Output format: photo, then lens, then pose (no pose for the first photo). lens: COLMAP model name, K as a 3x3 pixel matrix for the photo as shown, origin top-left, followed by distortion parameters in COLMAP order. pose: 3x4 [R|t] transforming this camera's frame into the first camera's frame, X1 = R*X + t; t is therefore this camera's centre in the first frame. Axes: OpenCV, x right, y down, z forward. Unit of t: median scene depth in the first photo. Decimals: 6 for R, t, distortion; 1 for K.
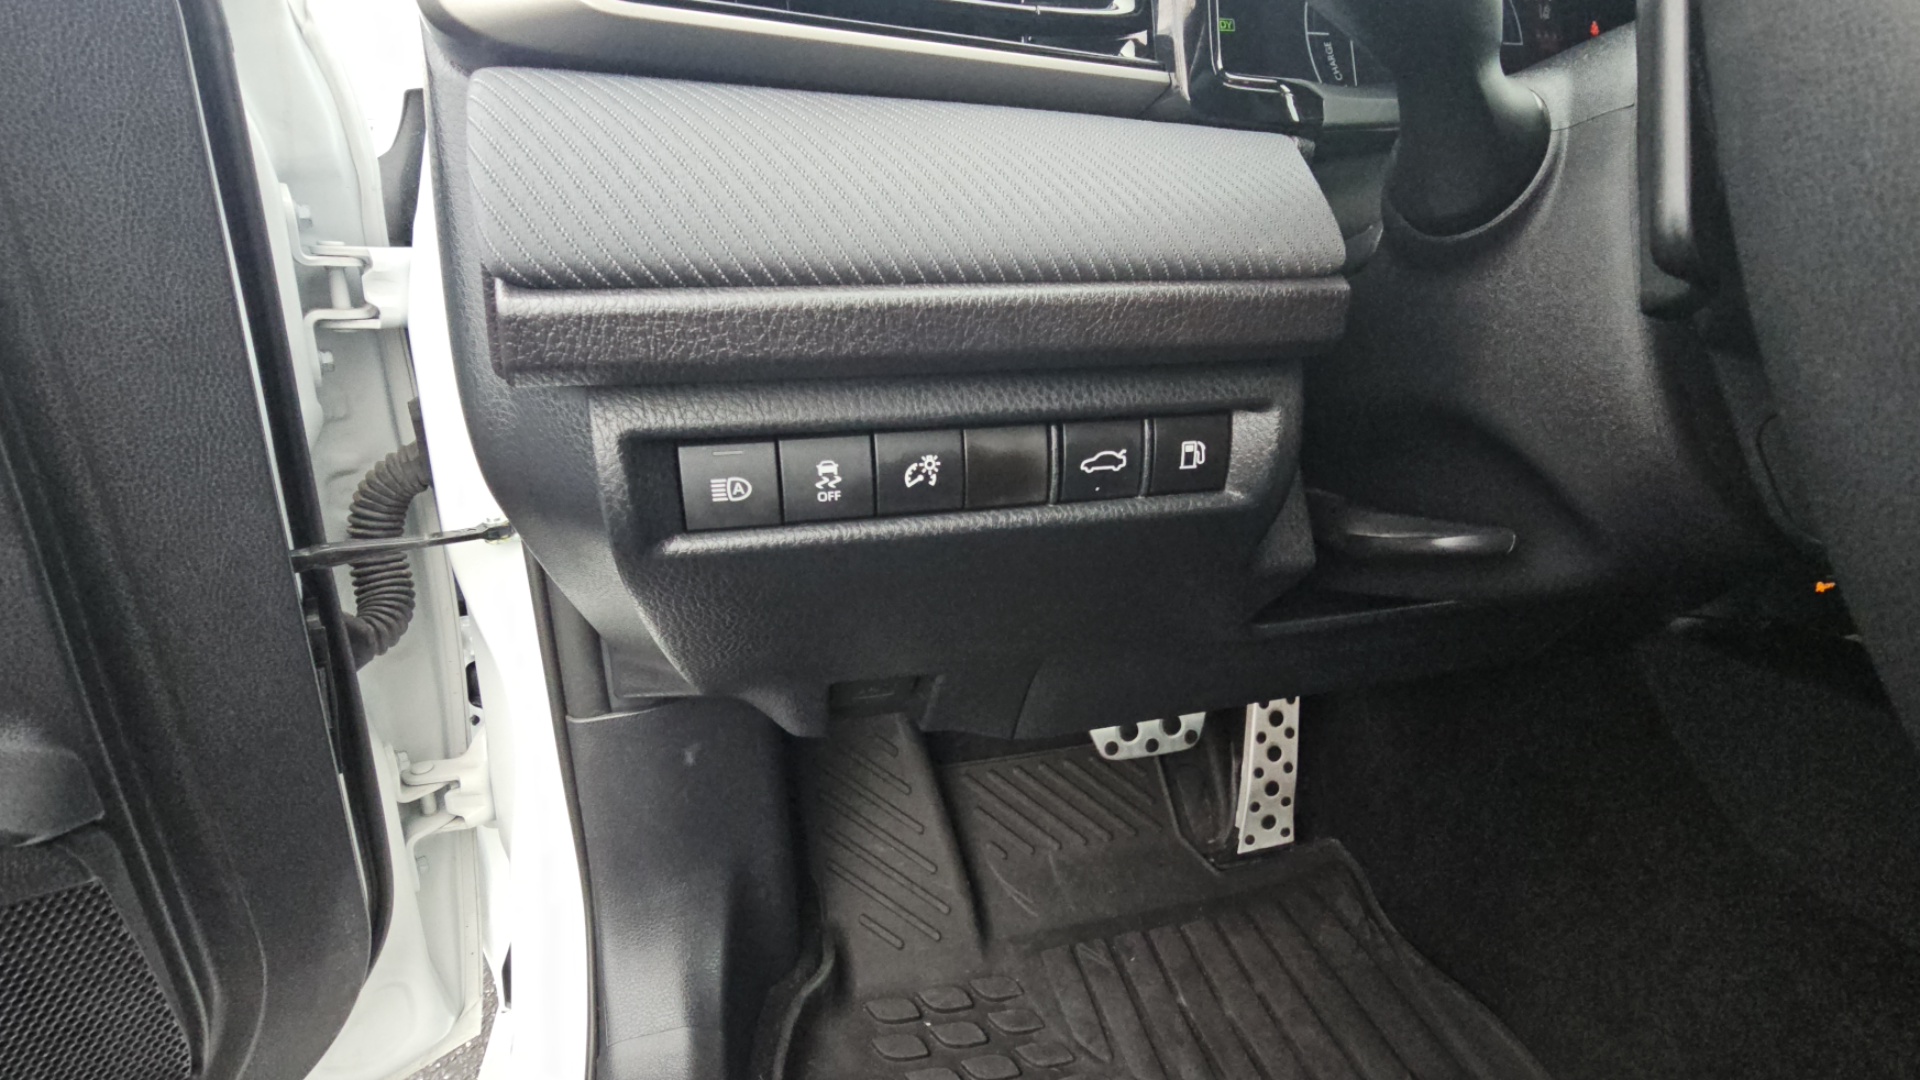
lens RADIAL K [[856.9, 0, 975.6], [0, 856.9, 541.9], [0, 0, 1]] dist [0.009247, -0.007067]
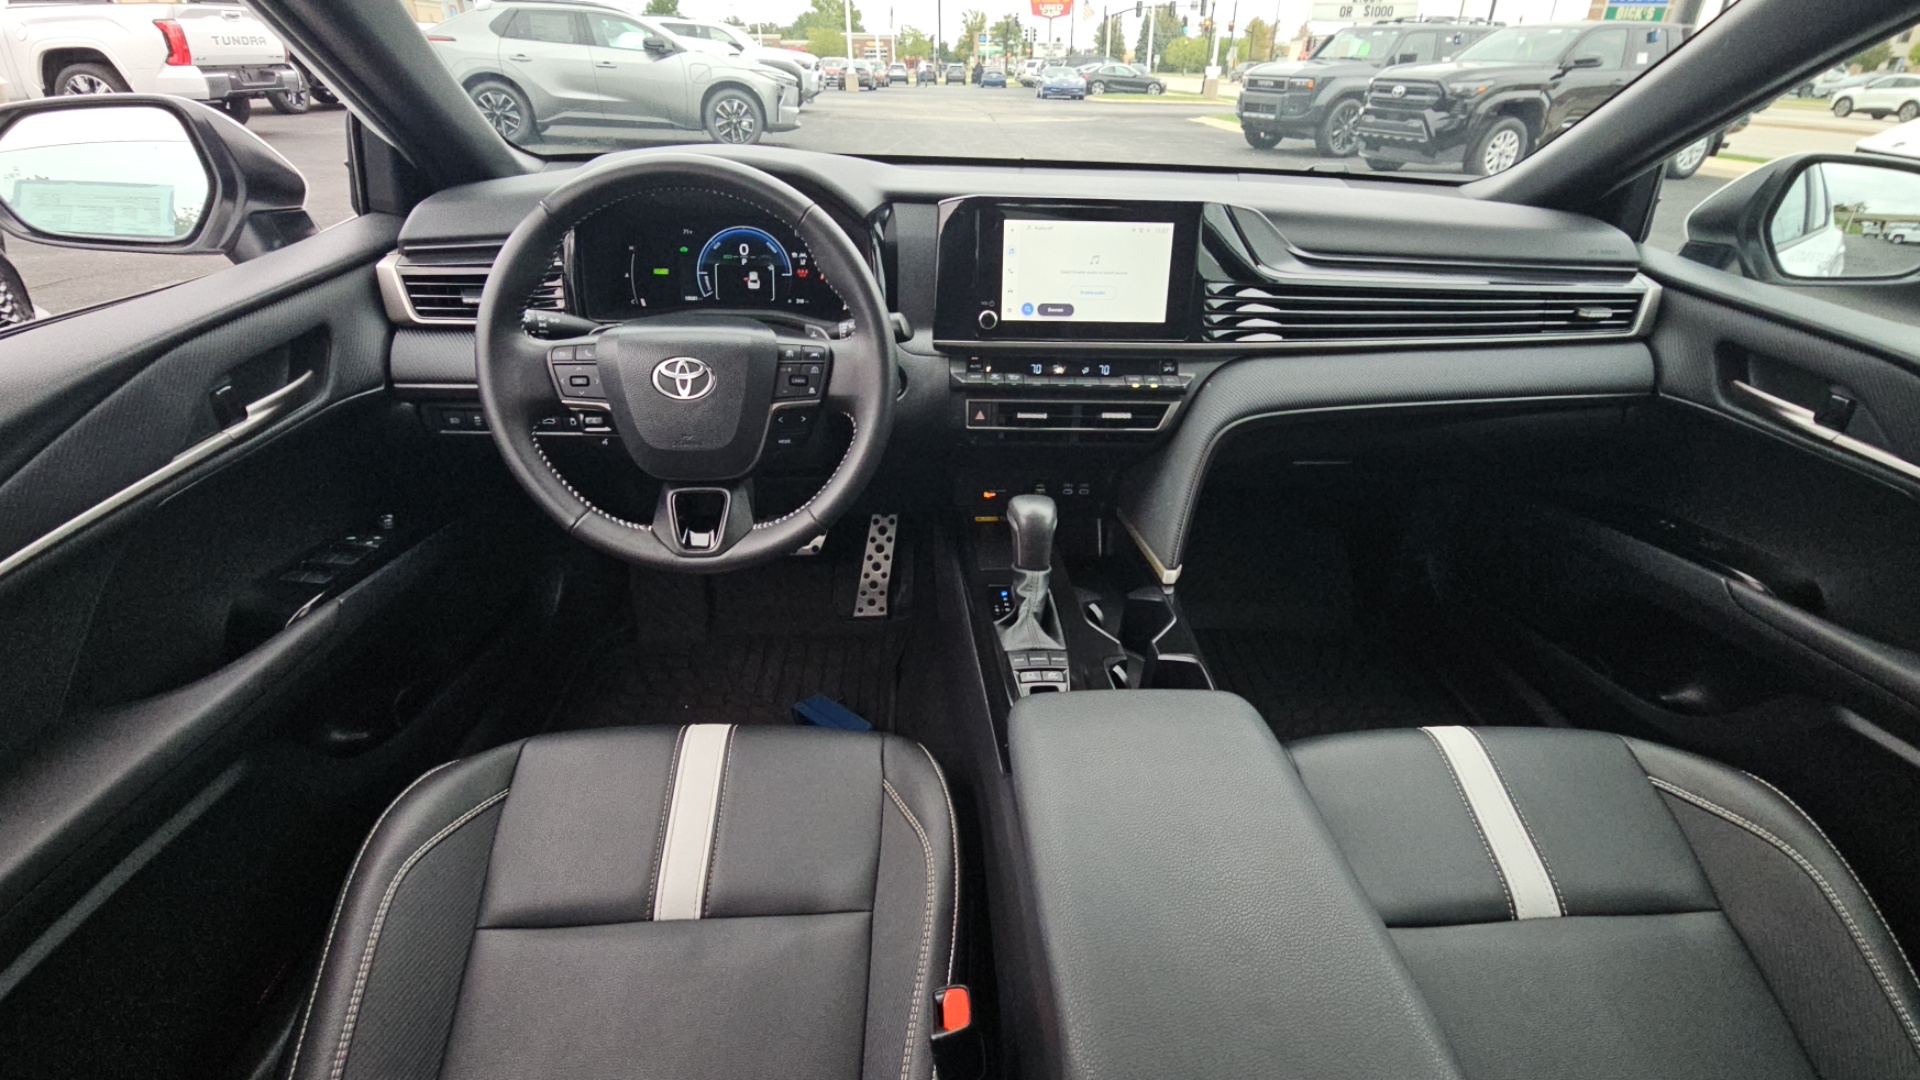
lens RADIAL K [[856.9, 0, 978.5], [0, 856.9, 544.6], [0, 0, 1]] dist [0.009247, -0.007067]
pose [[0.984564, 0.115565, -0.131445, 0.980464], [-0.097756, 0.986052, 0.134703, -0.094570], [0.145178, -0.119774, 0.982129, -0.982255]]
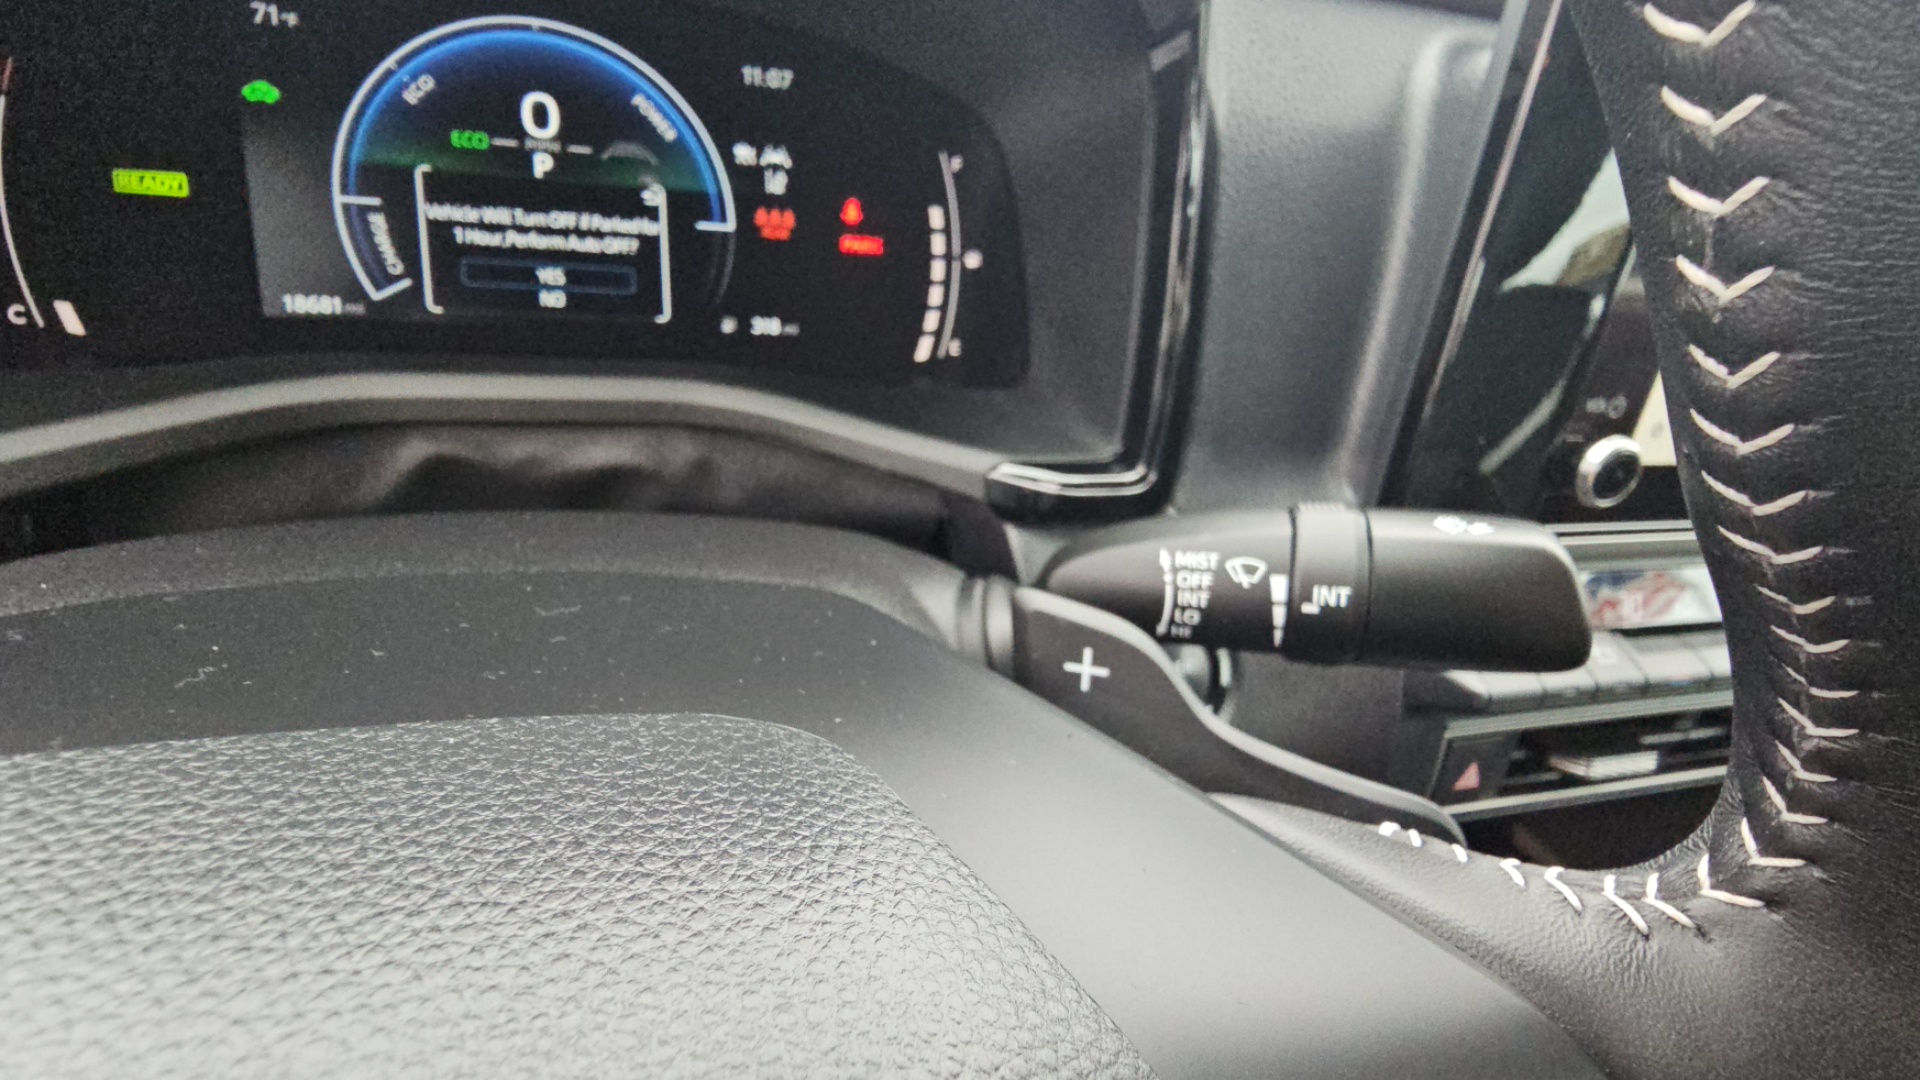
lens RADIAL K [[856.9, 0, 971.8], [0, 856.9, 548.2], [0, 0, 1]] dist [0.009247, -0.007067]
pose [[0.989574, 0.100996, 0.102677, 0.463652], [-0.118665, 0.975760, 0.183876, -0.275751], [-0.081618, -0.194143, 0.977572, 0.123337]]
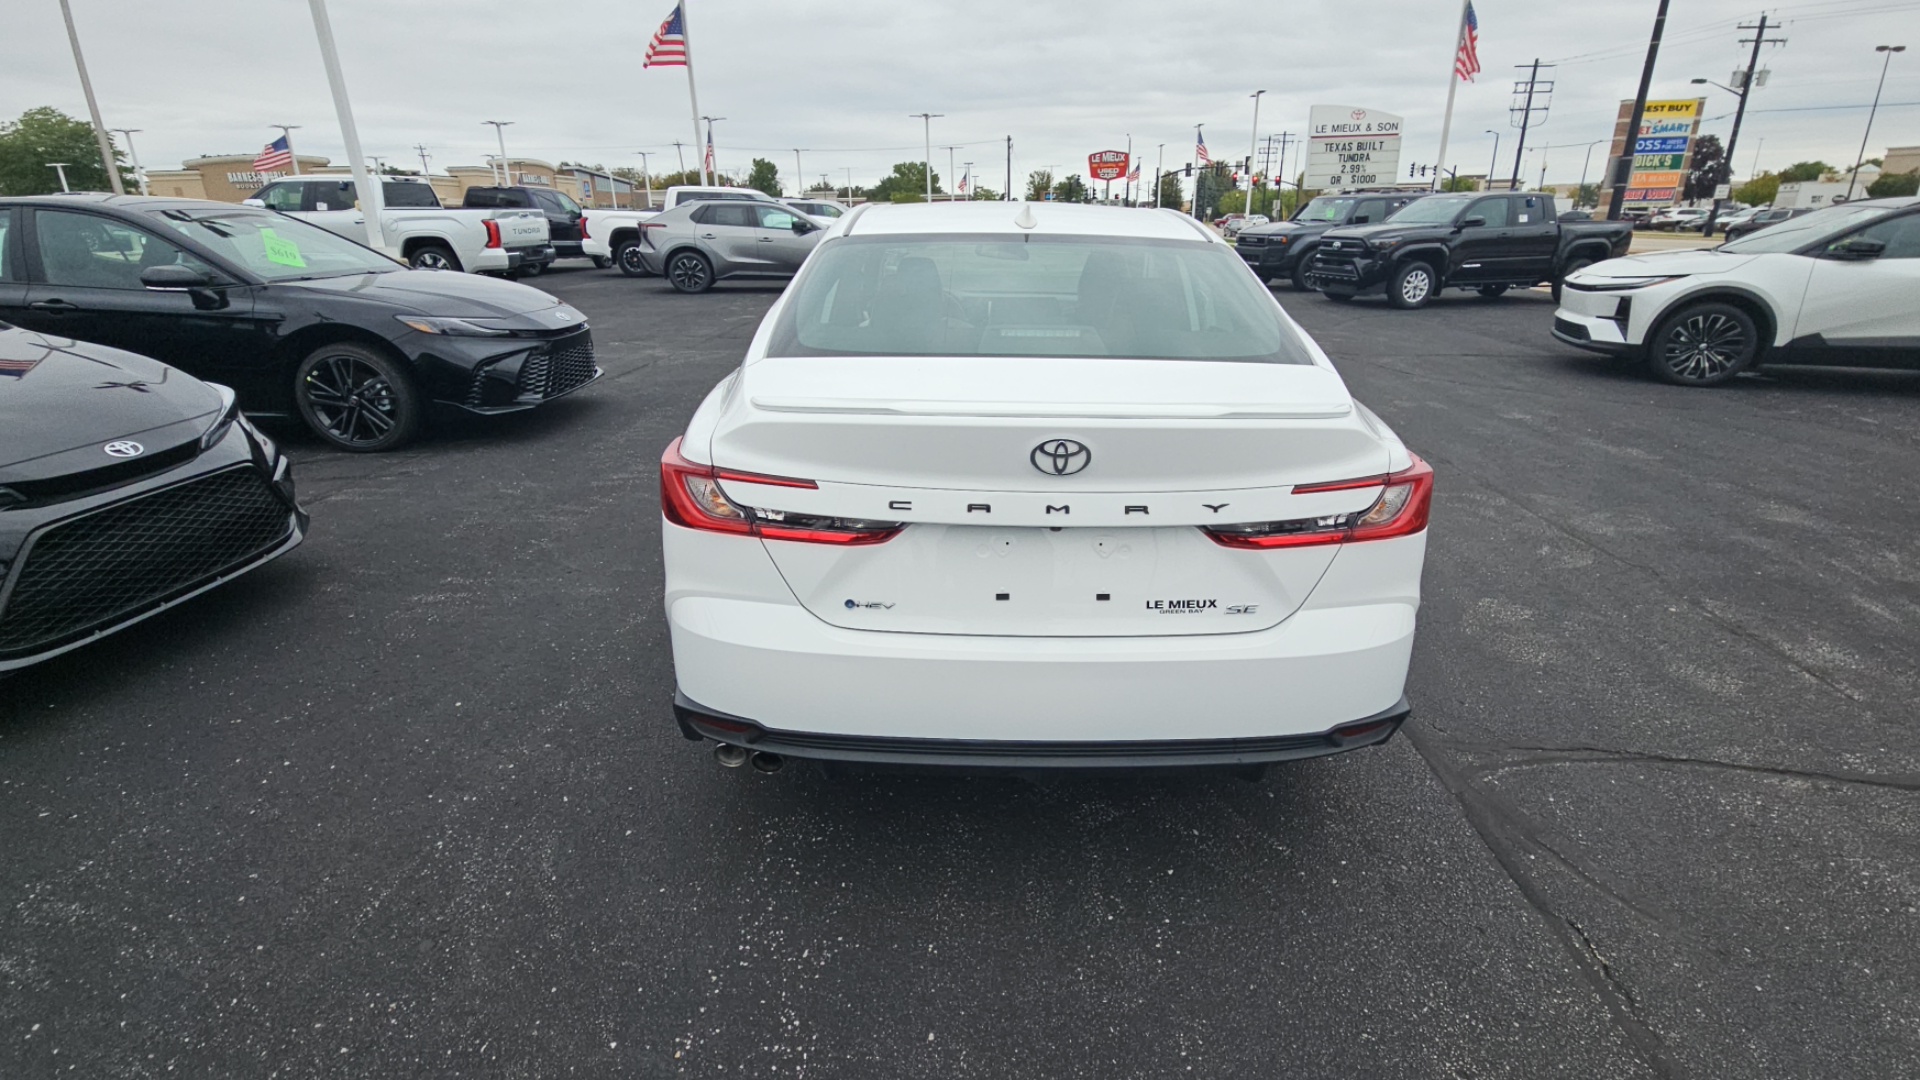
lens RADIAL K [[856.9, 0, 979.5], [0, 856.9, 535.6], [0, 0, 1]] dist [0.009247, -0.007067]
pose [[0.970065, 0.097445, -0.222437, 2.400209], [-0.102588, 0.994656, -0.011655, 1.494447], [0.220113, 0.034125, 0.974877, -6.138935]]
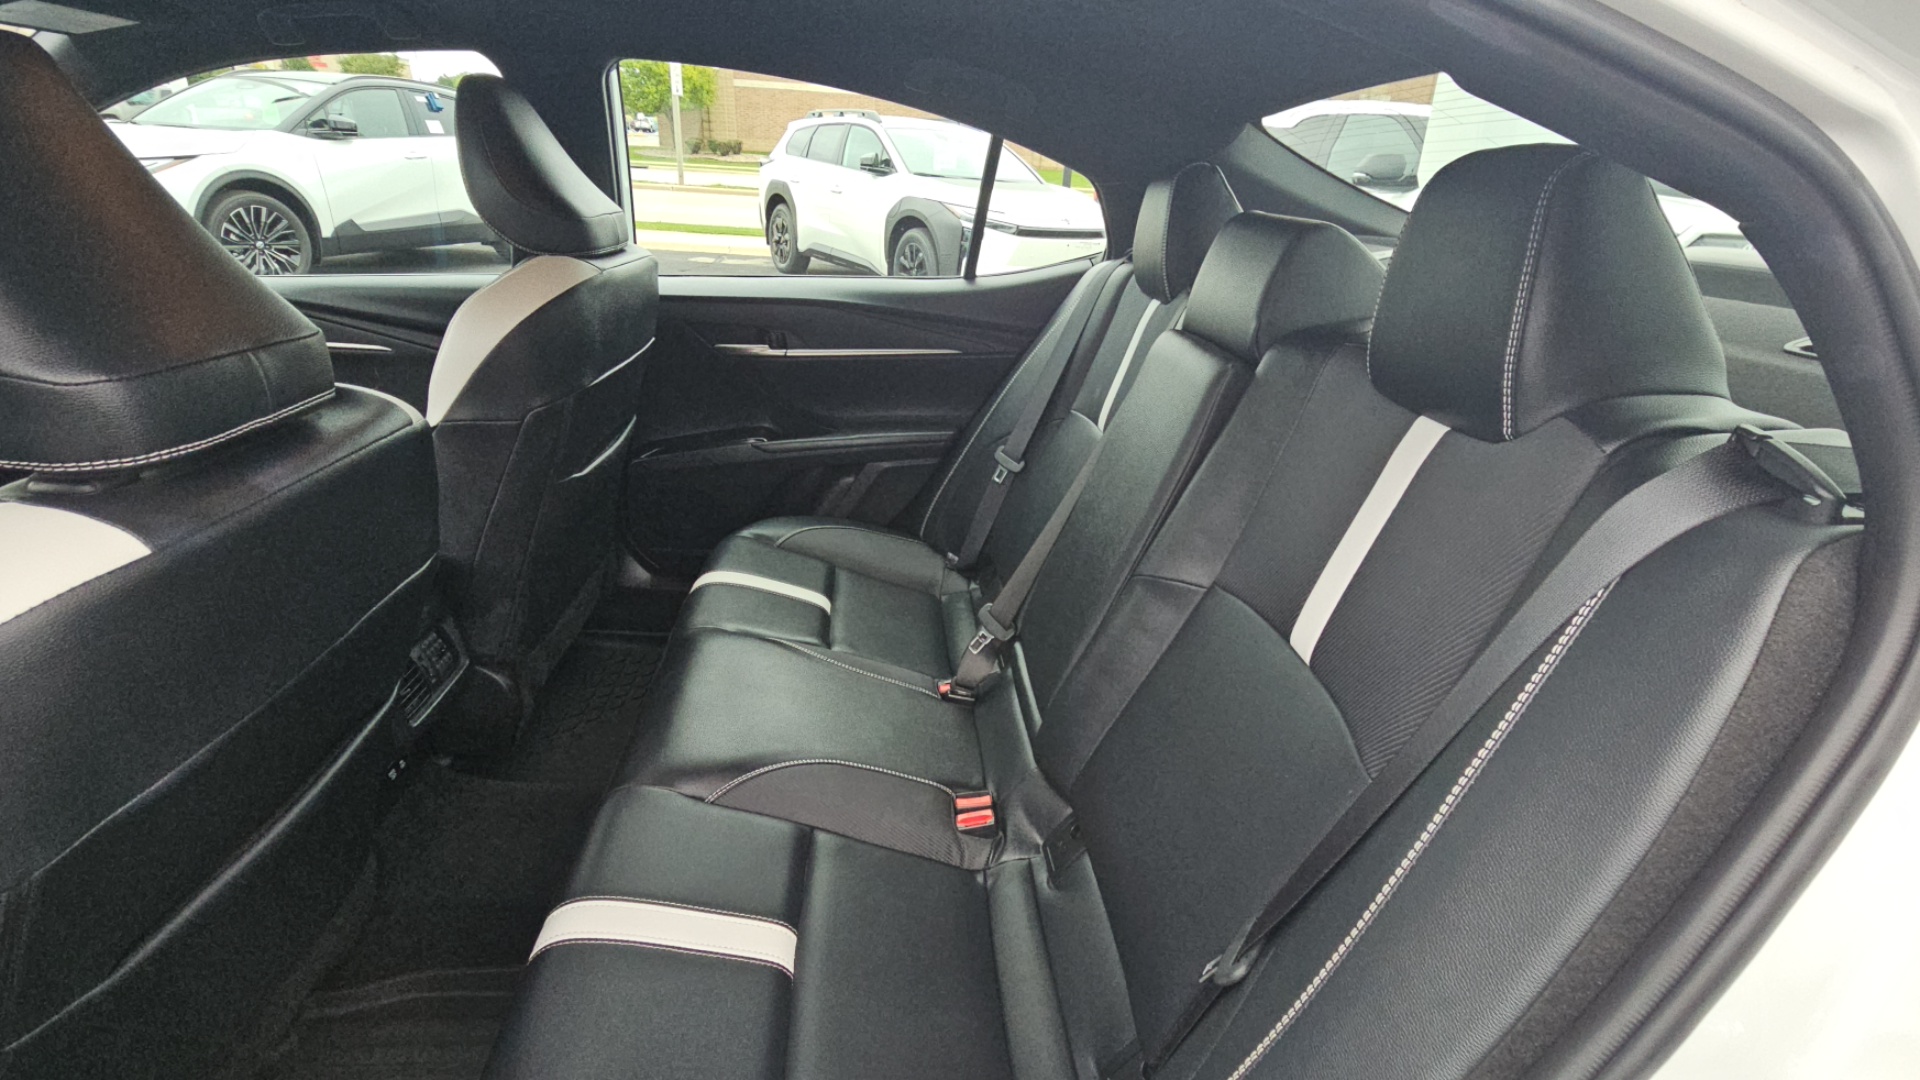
lens RADIAL K [[856.9, 0, 978.9], [0, 856.9, 547.7], [0, 0, 1]] dist [0.009247, -0.007067]
pose [[0.144009, -0.383618, 0.912194, -0.013896], [0.309716, 0.892964, 0.326636, 0.192925], [-0.939860, 0.235483, 0.247408, -1.951382]]
